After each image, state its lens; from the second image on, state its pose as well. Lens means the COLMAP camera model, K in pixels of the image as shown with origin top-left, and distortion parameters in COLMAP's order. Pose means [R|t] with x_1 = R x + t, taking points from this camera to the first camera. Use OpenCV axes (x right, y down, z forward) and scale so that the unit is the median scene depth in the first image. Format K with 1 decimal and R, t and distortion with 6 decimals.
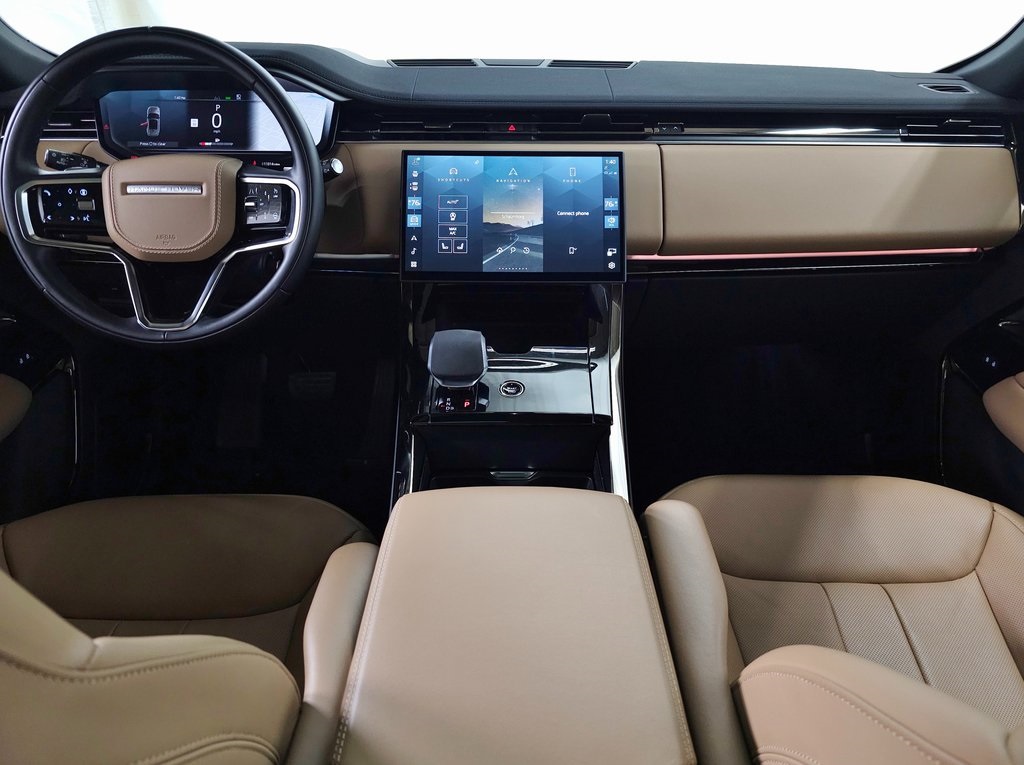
lens RADIAL K [[680.8, 0, 516.5], [0, 680.8, 387.9], [0, 0, 1]] dist [0.040768, -0.048077]
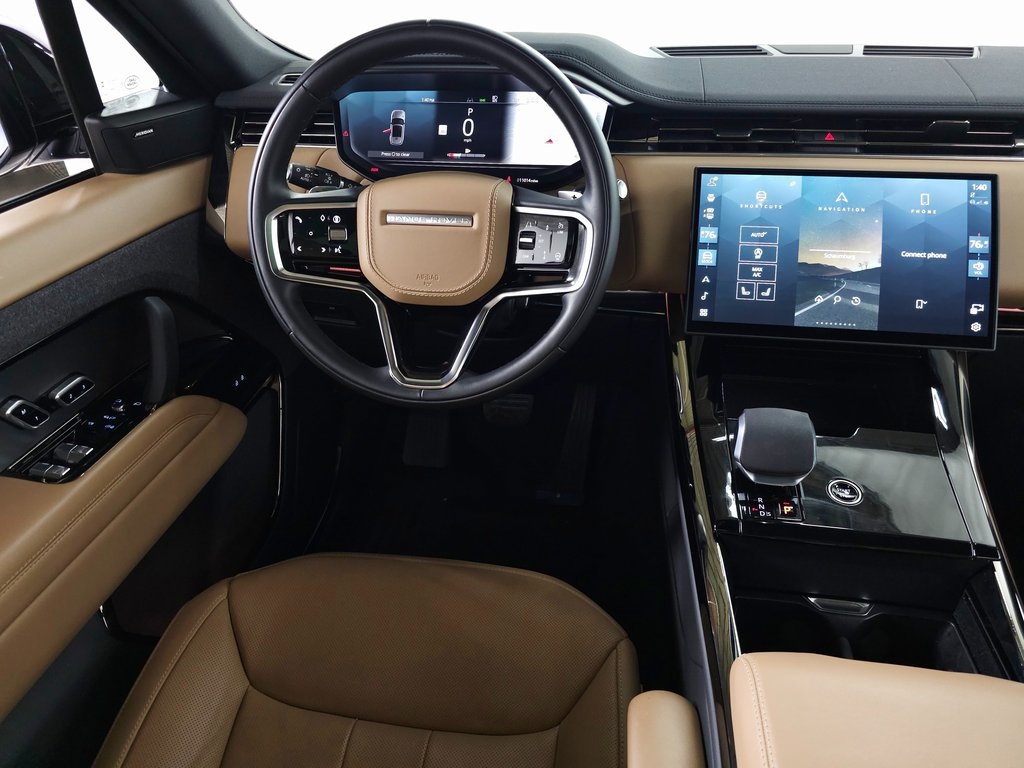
lens RADIAL K [[680.8, 0, 511.7], [0, 680.8, 385.4], [0, 0, 1]] dist [0.040768, -0.048077]
pose [[0.984263, 0.069542, -0.162452, -0.235183], [-0.063600, 0.997112, 0.041498, -0.114147], [0.164869, -0.030513, 0.985843, 0.168327]]
